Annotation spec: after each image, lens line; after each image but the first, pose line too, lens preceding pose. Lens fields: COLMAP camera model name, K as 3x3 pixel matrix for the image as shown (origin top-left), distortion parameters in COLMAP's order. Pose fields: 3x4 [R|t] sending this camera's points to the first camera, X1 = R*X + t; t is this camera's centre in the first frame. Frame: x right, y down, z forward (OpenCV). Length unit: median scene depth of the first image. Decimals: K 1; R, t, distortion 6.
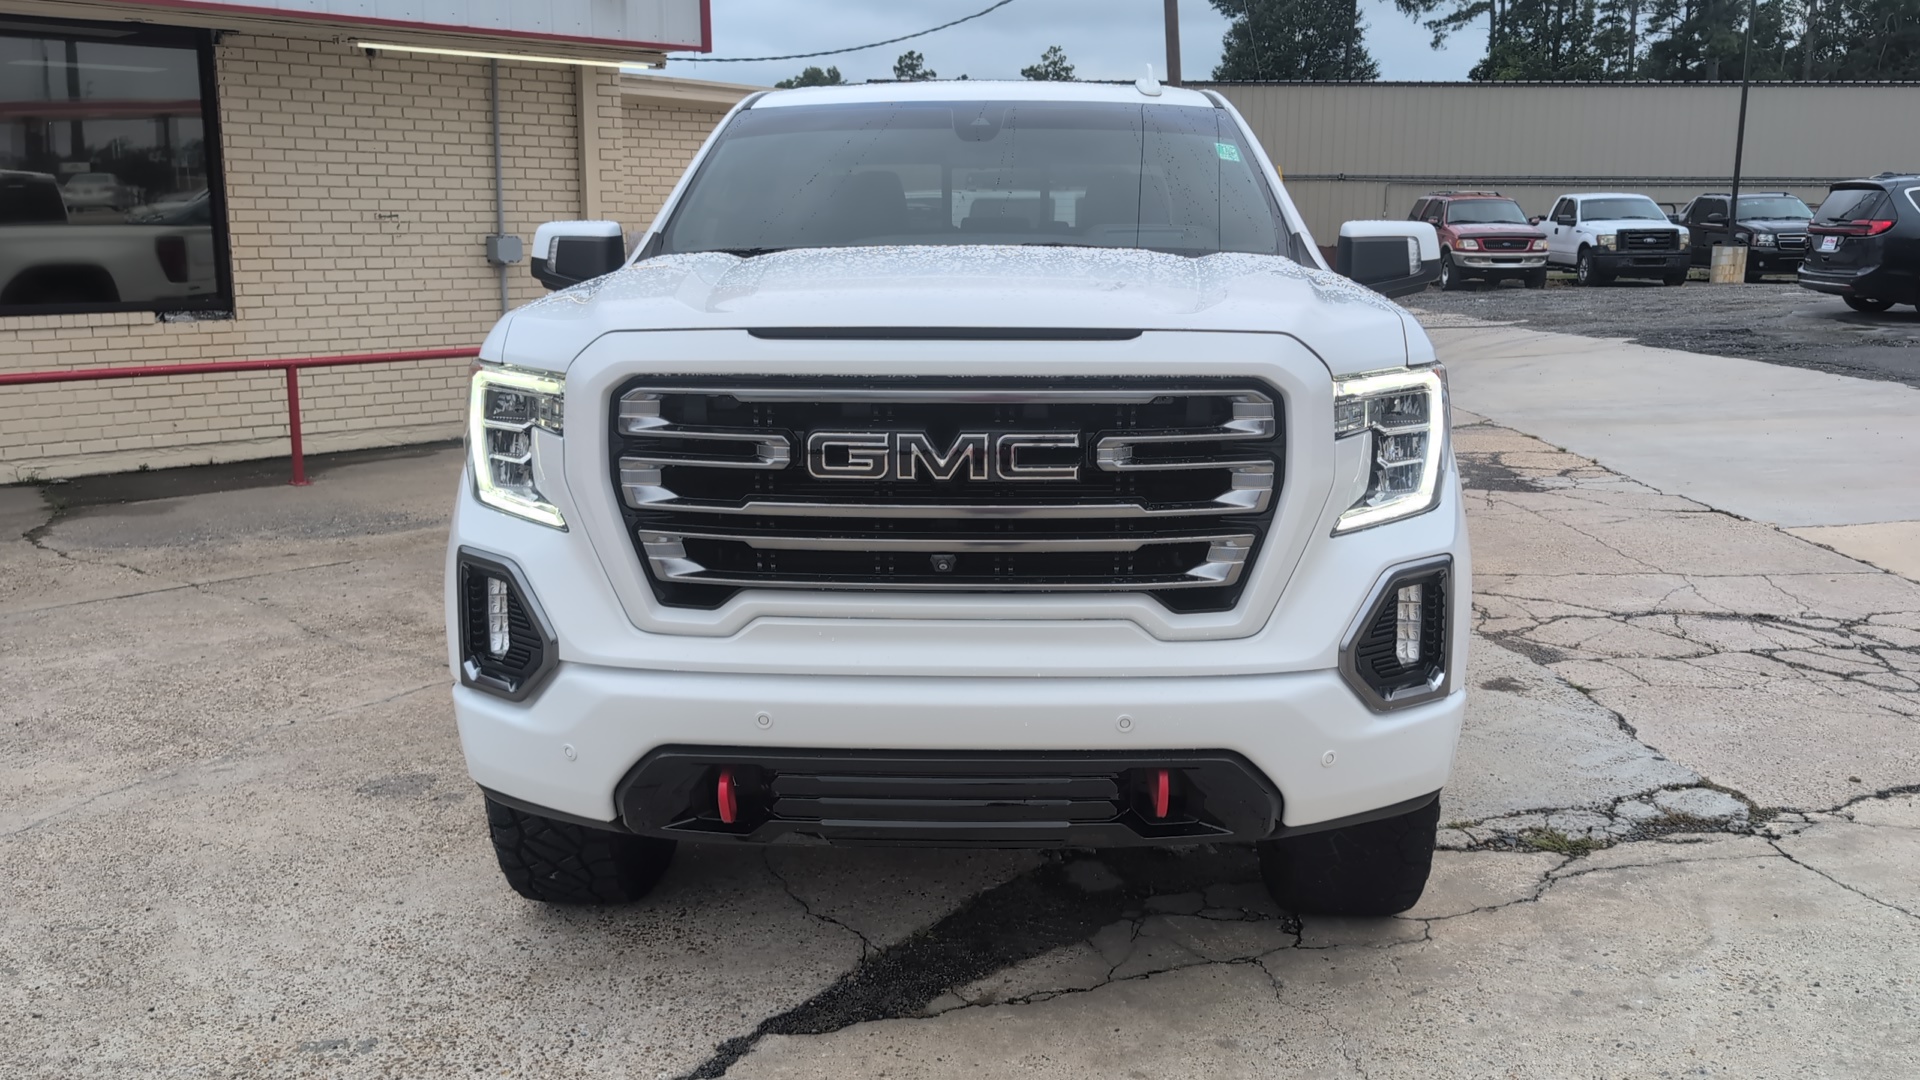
lens RADIAL K [[1621.7, 0, 992.2], [0, 1621.7, 530.0], [0, 0, 1]] dist [0.012361, -0.002980]
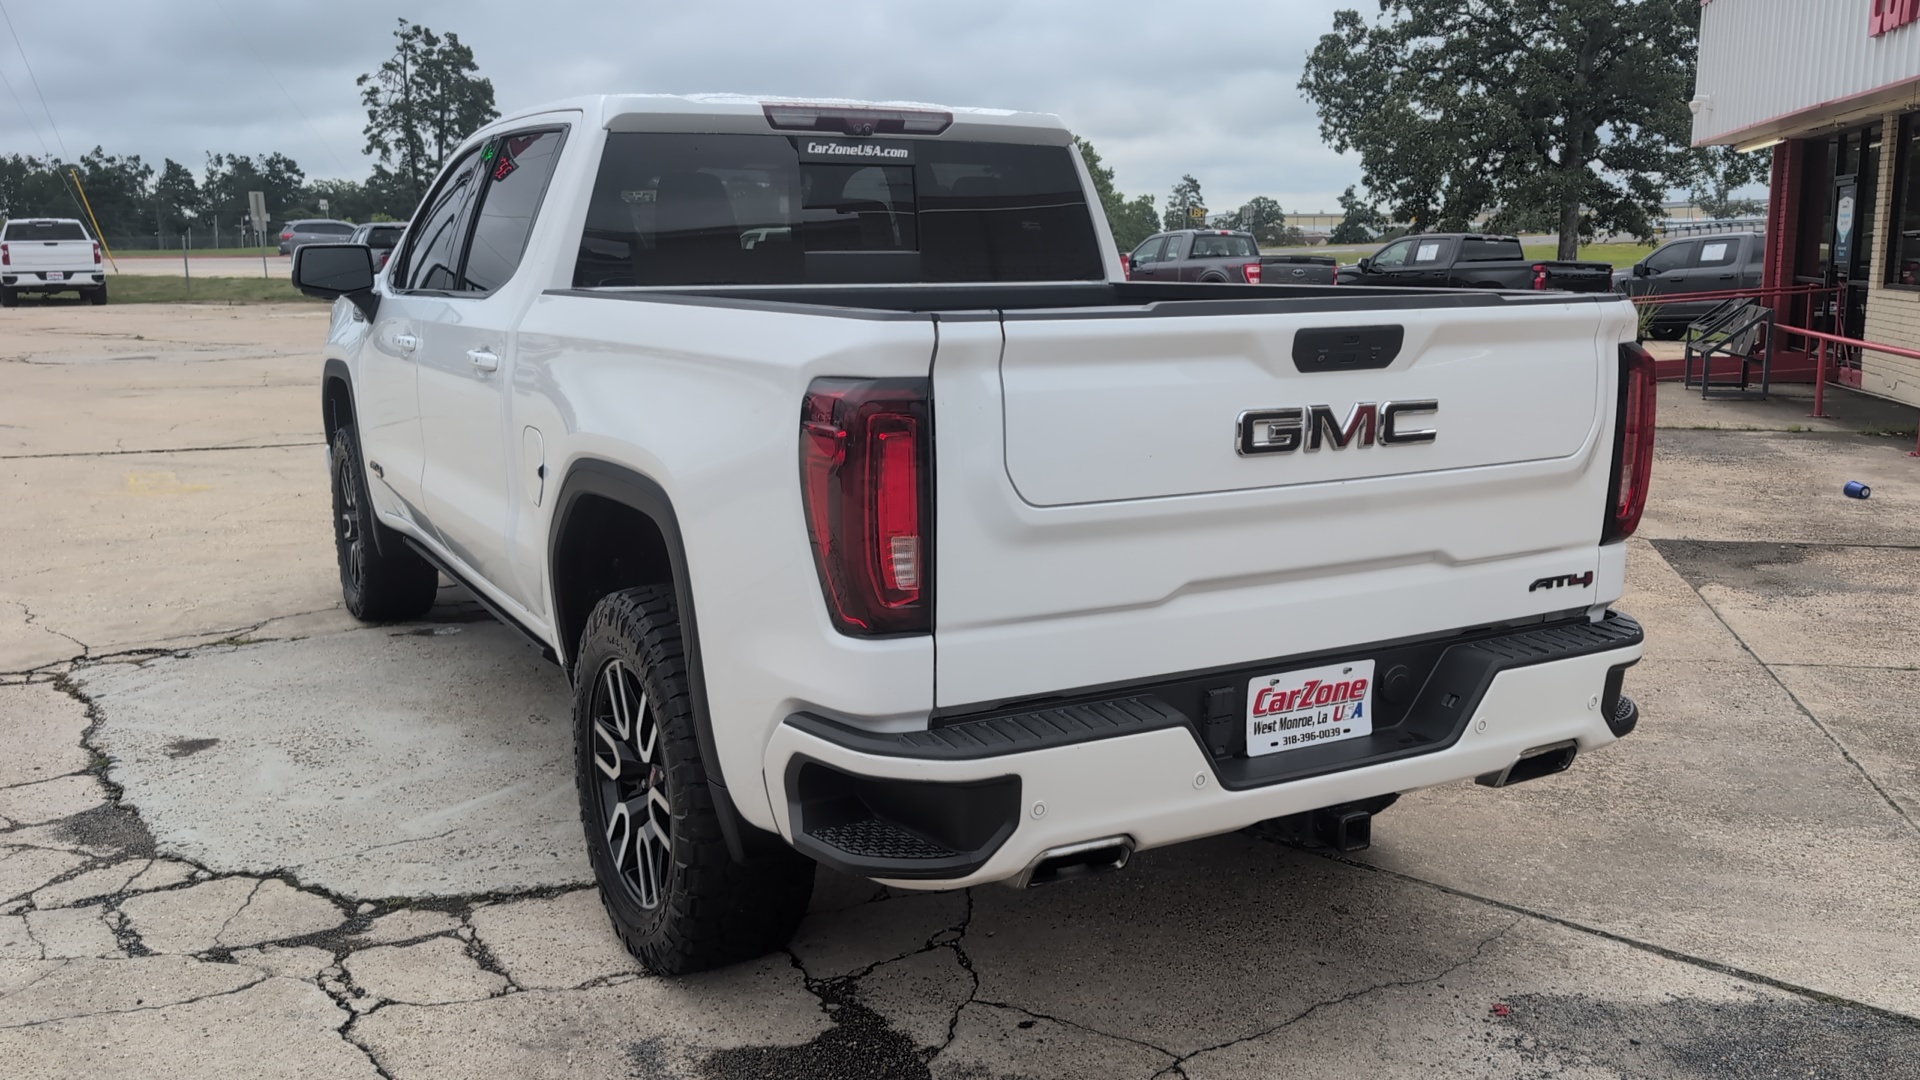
lens RADIAL K [[1623.2, 0, 968.6], [0, 1623.2, 541.1], [0, 0, 1]] dist [0.013488, -0.016470]
pose [[-0.860438, 0.092673, -0.501057, 0.495144], [-0.093572, 0.937864, 0.334149, -0.462052], [0.500890, 0.334399, -0.798302, 2.450472]]
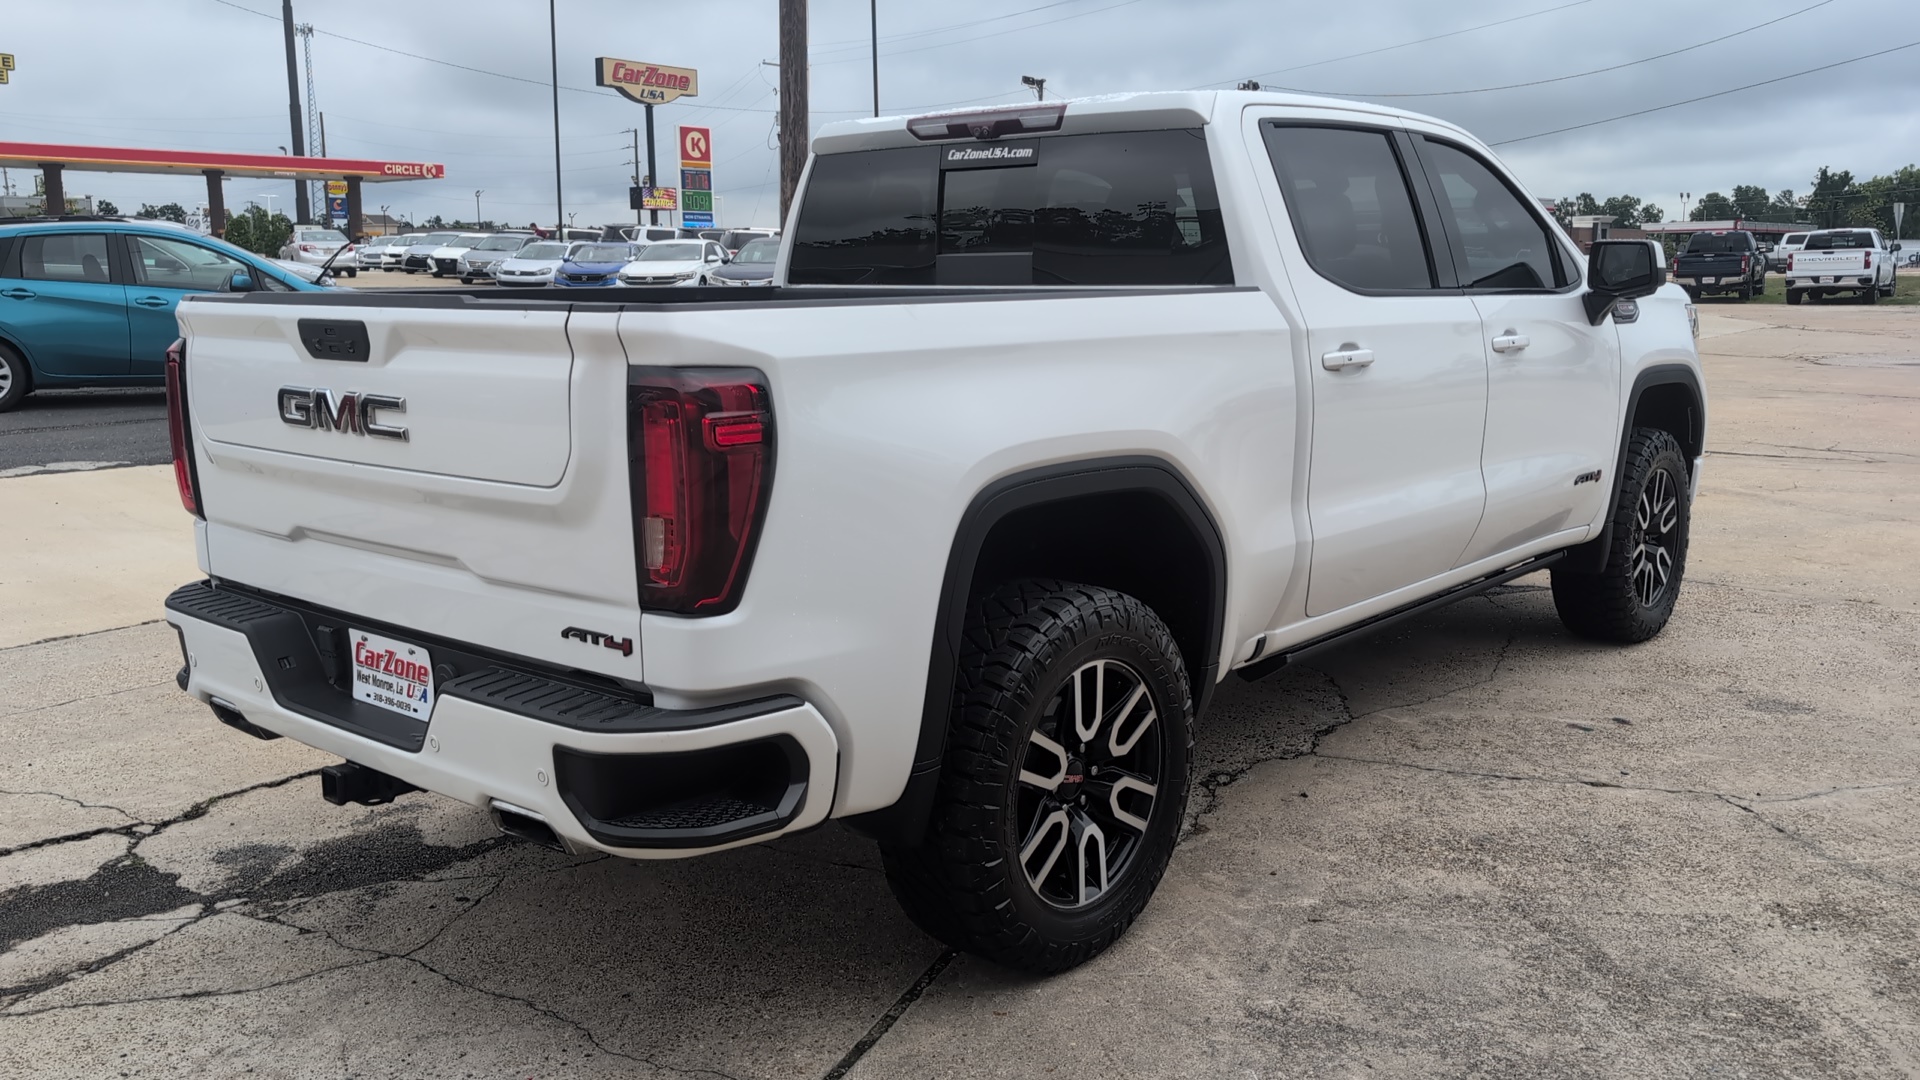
lens RADIAL K [[1607.0, 0, 956.4], [0, 1607.0, 547.8], [0, 0, 1]] dist [0.016488, -0.008898]
pose [[-0.776283, -0.106150, 0.621384, -0.662860], [0.124808, 0.940328, 0.316554, -0.434663], [-0.617907, 0.323289, -0.716712, 2.343469]]
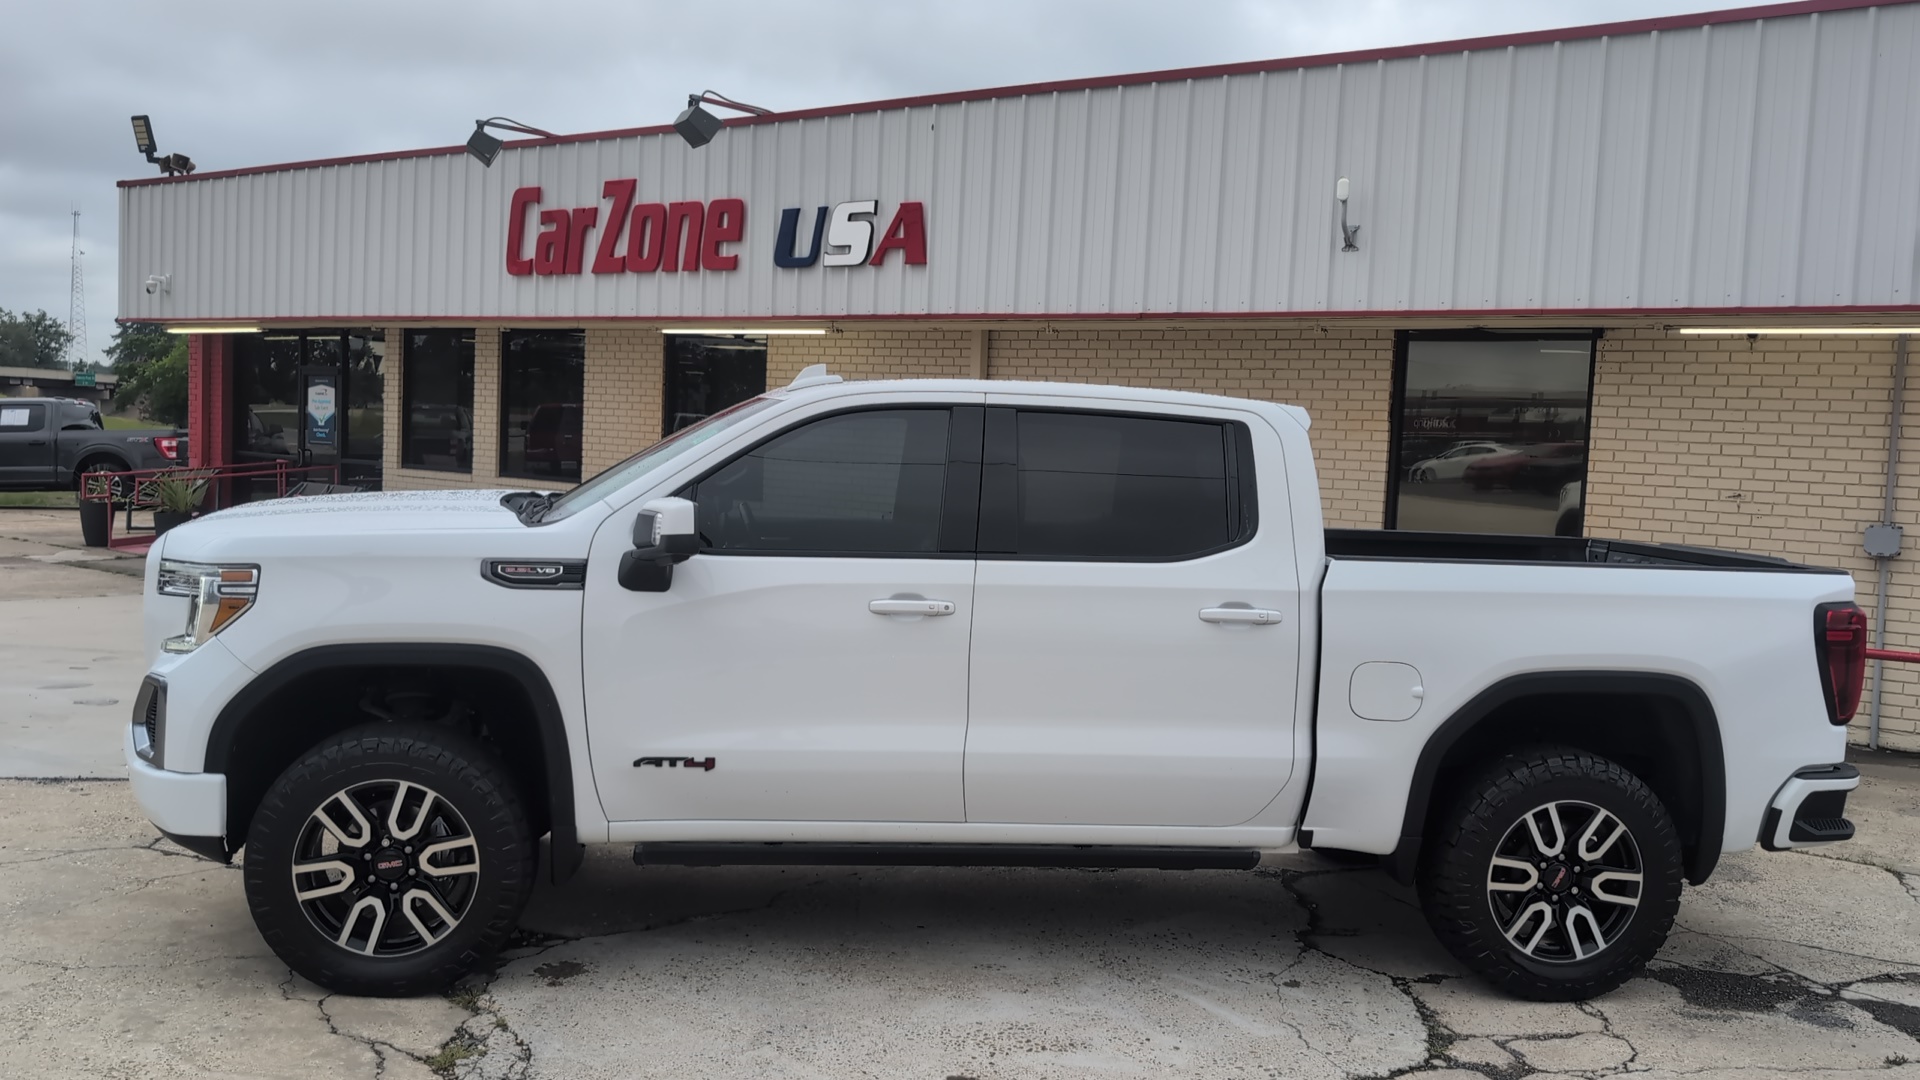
lens RADIAL K [[1625.7, 0, 961.8], [0, 1625.7, 532.2], [0, 0, 1]] dist [0.001725, 0.014980]
pose [[0.150191, 0.065968, -0.986454, 1.395879], [-0.226713, 0.973481, 0.030583, -0.250211], [0.962312, 0.219049, 0.161164, 1.032015]]
